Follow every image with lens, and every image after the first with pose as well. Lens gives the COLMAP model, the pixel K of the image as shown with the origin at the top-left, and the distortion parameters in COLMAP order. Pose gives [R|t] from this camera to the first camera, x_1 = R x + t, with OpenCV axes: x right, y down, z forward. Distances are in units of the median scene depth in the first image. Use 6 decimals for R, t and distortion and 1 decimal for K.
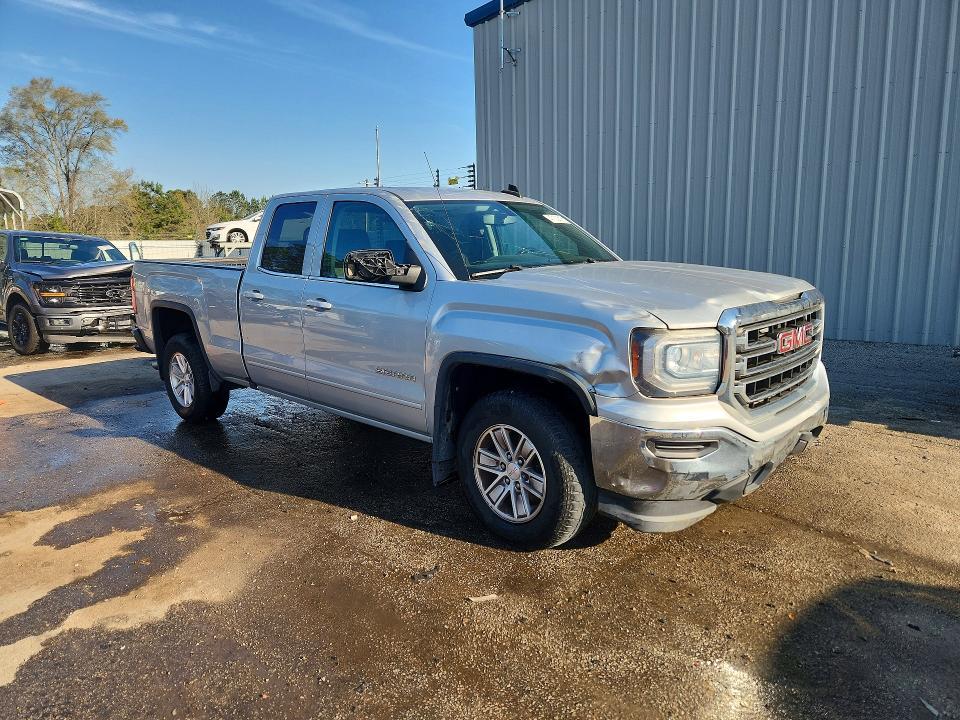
lens RADIAL K [[694.7, 0, 511.1], [0, 694.7, 359.5], [0, 0, 1]] dist [0.064512, -0.055207]
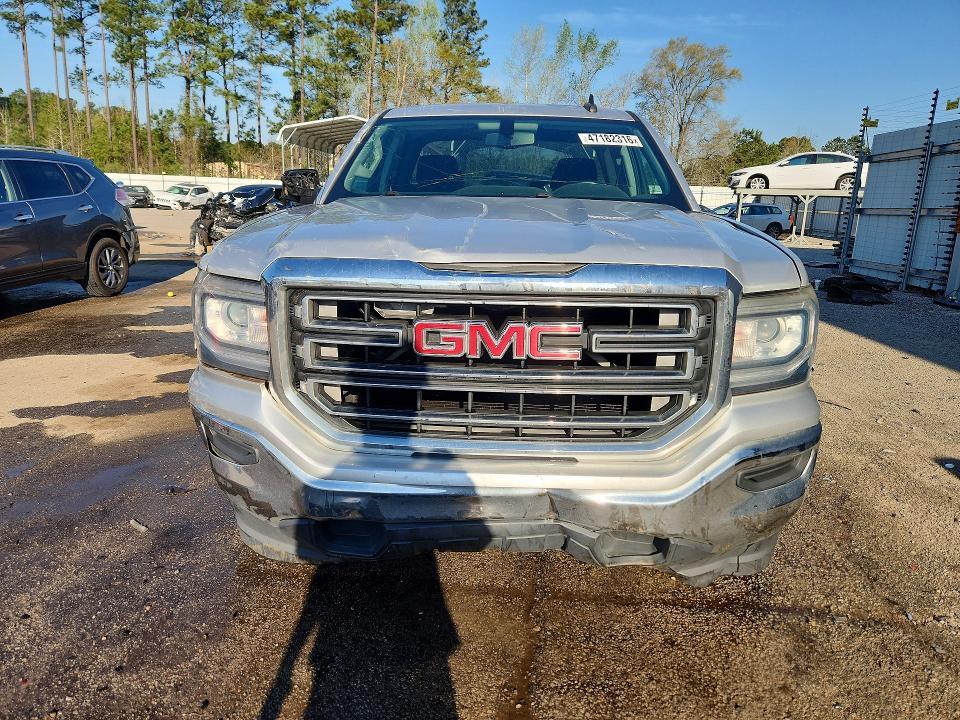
lens RADIAL K [[694.7, 0, 511.1], [0, 694.7, 359.5], [0, 0, 1]] dist [0.064512, -0.055207]
pose [[0.598072, 0.220356, -0.770554, 0.196512], [-0.171344, 0.974385, 0.145656, -0.022983], [0.782912, 0.044917, 0.620509, 0.159756]]
